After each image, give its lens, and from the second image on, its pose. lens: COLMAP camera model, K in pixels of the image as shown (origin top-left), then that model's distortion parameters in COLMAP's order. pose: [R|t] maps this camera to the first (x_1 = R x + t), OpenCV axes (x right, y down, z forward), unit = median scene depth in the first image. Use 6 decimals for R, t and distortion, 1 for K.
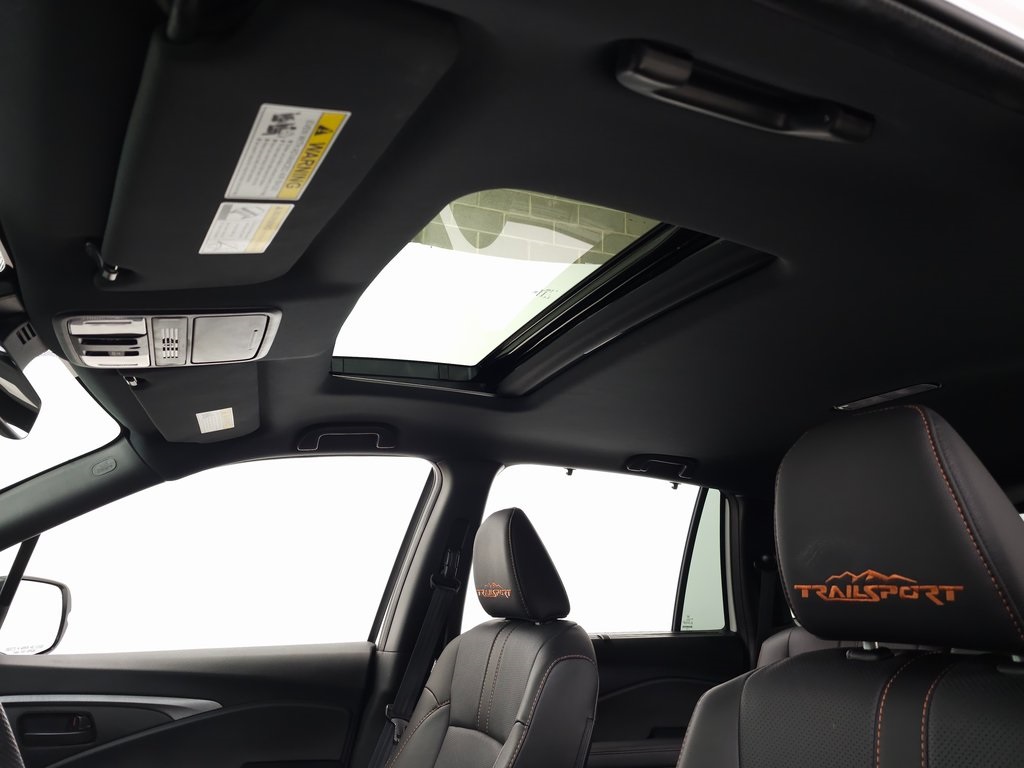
lens RADIAL K [[696.3, 0, 517.3], [0, 696.3, 376.3], [0, 0, 1]] dist [0.045897, -0.051718]
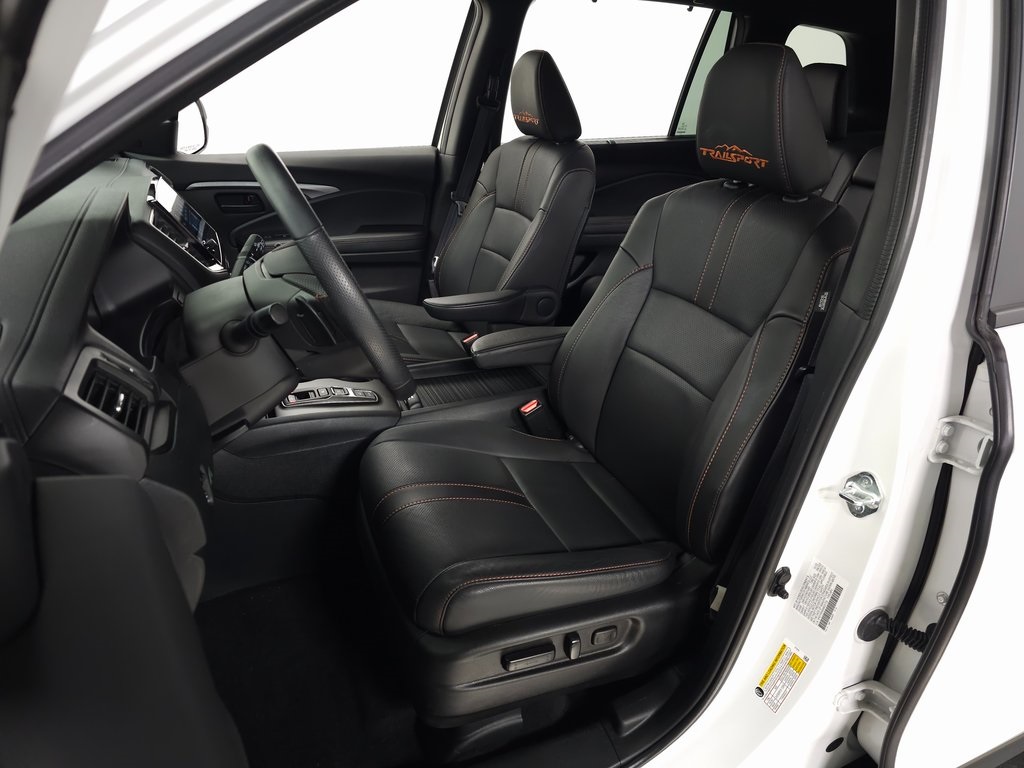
lens RADIAL K [[696.3, 0, 517.3], [0, 696.3, 376.3], [0, 0, 1]] dist [0.045897, -0.051718]
pose [[0.999124, 0.029289, -0.029874, 0.004133], [-0.002283, 0.751166, 0.660110, -0.205323], [0.041774, -0.659463, 0.750575, -0.339316]]
